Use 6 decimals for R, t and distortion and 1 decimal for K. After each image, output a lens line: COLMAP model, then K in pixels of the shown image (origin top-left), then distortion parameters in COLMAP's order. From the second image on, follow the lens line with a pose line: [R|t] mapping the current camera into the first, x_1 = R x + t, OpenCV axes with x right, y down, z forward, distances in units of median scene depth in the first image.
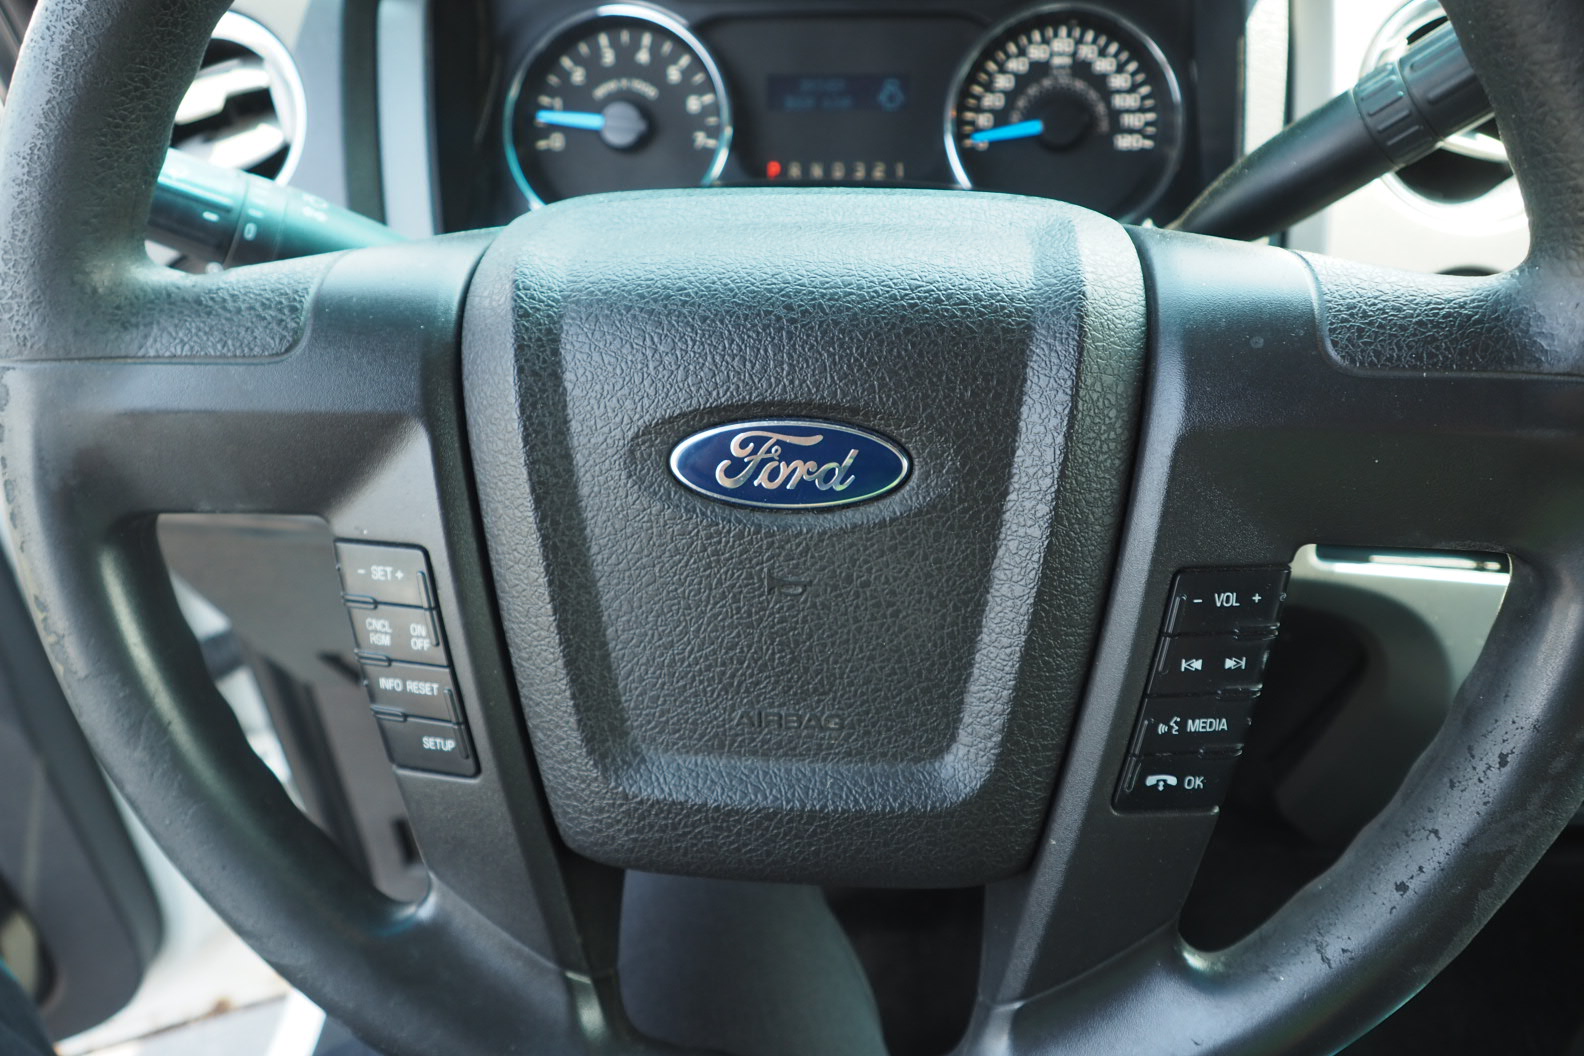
lens RADIAL K [[1122.4, 0, 799.2], [0, 1122.4, 532.1], [0, 0, 1]] dist [-0.036884, 0.006938]
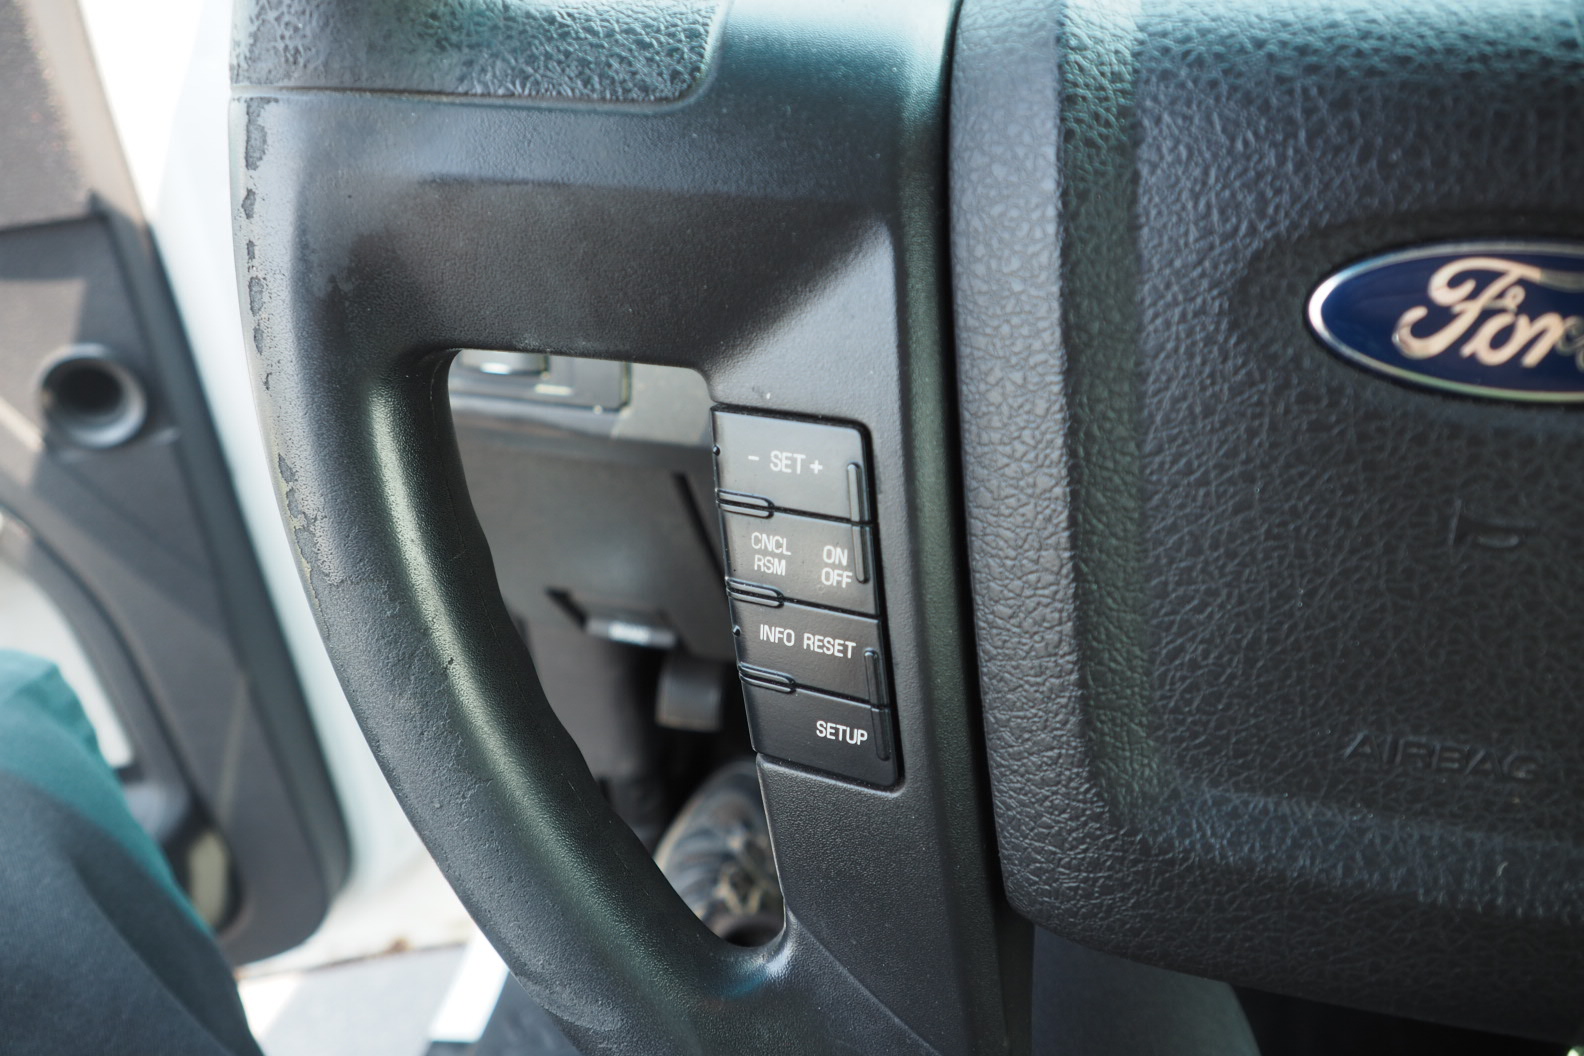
lens RADIAL K [[1122.4, 0, 801.4], [0, 1122.4, 544.5], [0, 0, 1]] dist [-0.036884, 0.006938]
pose [[0.986847, 0.085637, -0.137113, -0.285835], [-0.081242, 0.995994, 0.037347, 0.061745], [0.139762, -0.025716, 0.989851, 0.377754]]
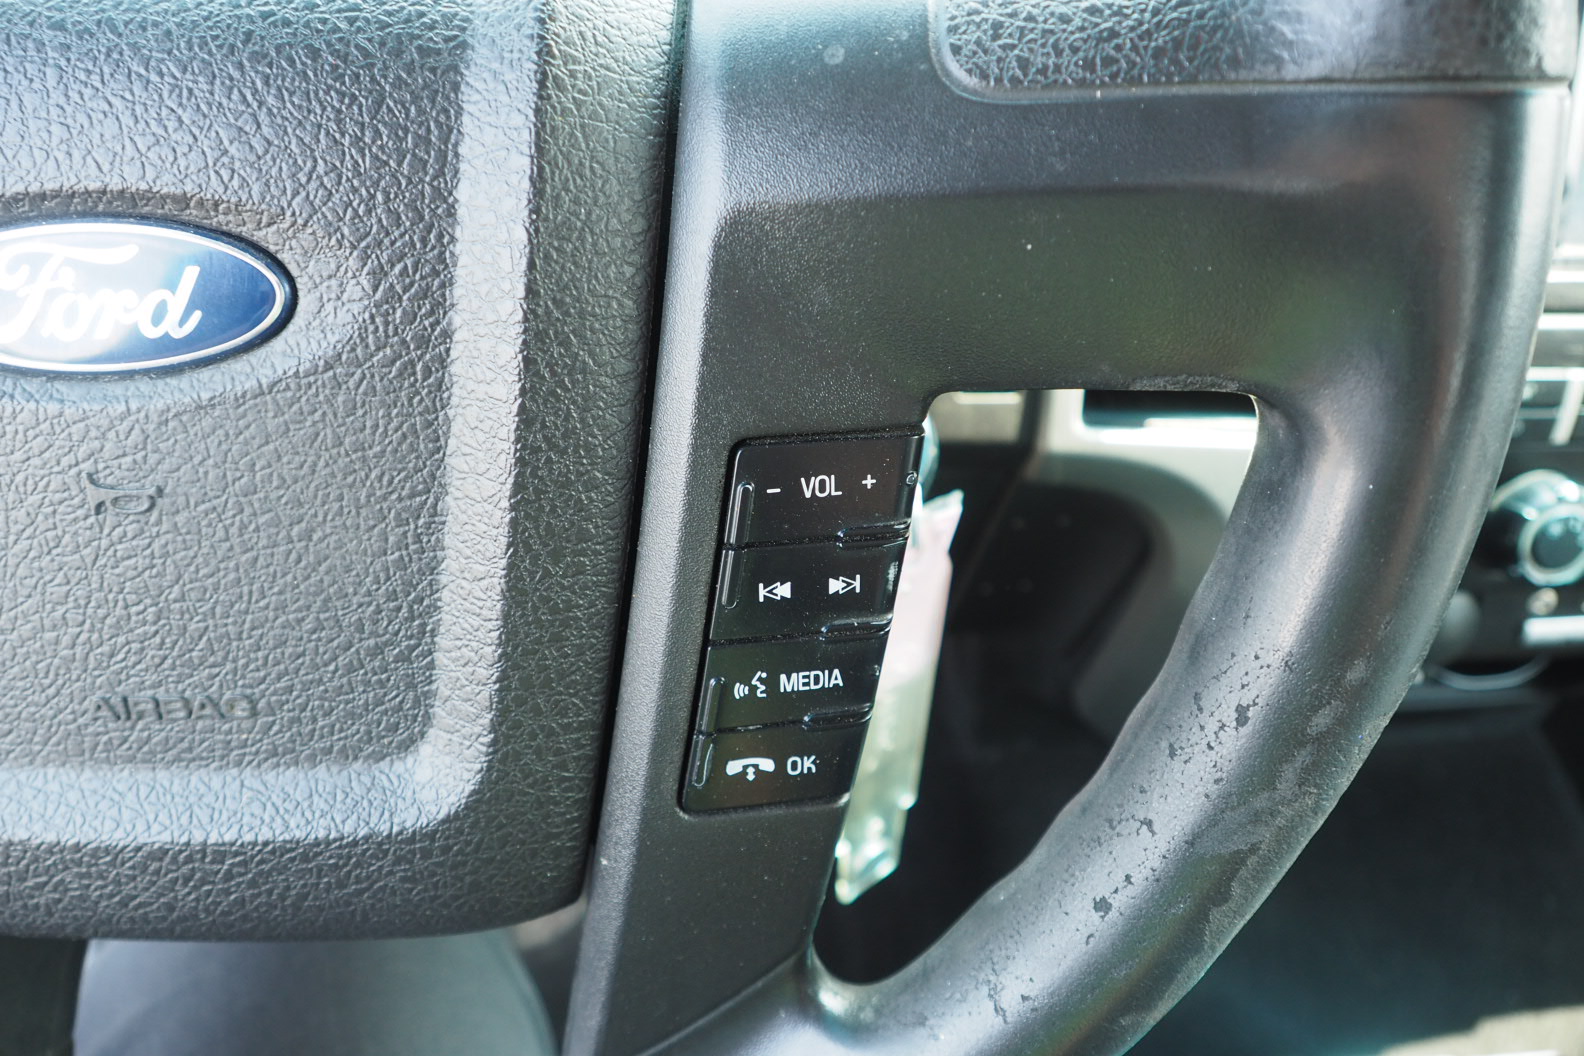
lens RADIAL K [[1122.4, 0, 779.9], [0, 1122.4, 530.2], [0, 0, 1]] dist [-0.036884, 0.006938]
pose [[0.994773, -0.051494, 0.088178, 0.293382], [0.043183, 0.994664, 0.093690, 0.023726], [-0.092531, -0.089393, 0.991689, 0.359754]]
